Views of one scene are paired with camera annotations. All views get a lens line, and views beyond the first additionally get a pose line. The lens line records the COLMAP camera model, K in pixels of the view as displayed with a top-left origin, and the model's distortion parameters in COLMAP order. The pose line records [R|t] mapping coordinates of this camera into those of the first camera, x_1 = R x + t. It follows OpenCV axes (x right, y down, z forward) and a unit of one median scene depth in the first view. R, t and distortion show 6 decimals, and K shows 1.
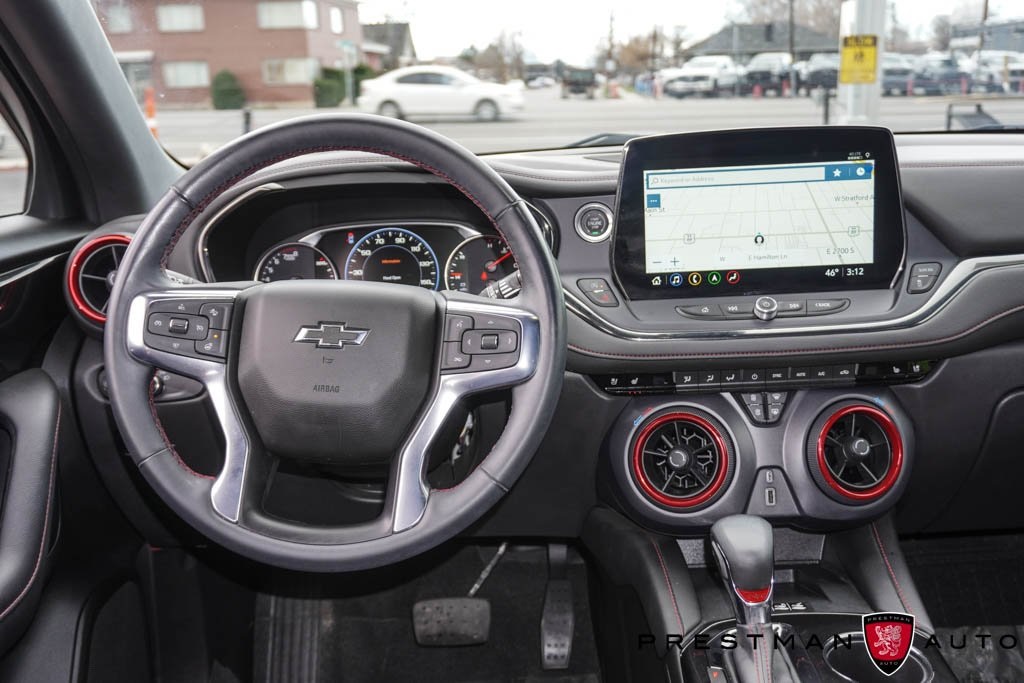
lens RADIAL K [[1106.4, 0, 512.0], [0, 1106.4, 341.5], [0, 0, 1]] dist [-0.001092, -0.002027]
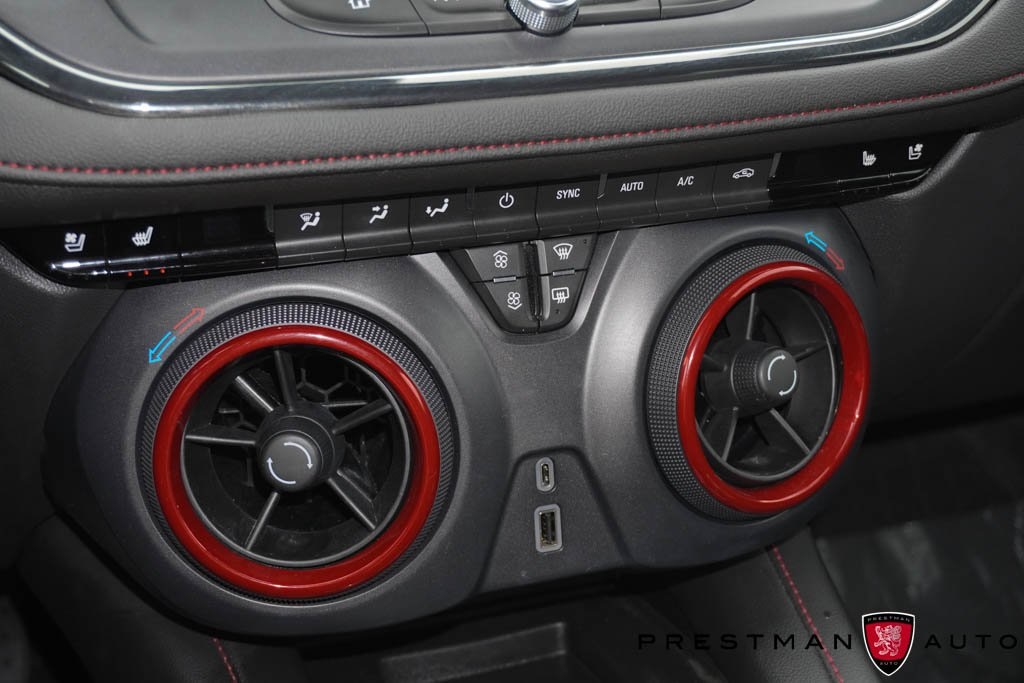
lens RADIAL K [[1526.8, 0, 531.4], [0, 1526.8, 341.4], [0, 0, 1]] dist [0.009744, 0.037011]
pose [[0.932663, -0.094621, 0.348117, 0.060204], [-0.006020, 0.960771, 0.277276, -0.055795], [-0.360697, -0.260701, 0.895507, 0.566781]]
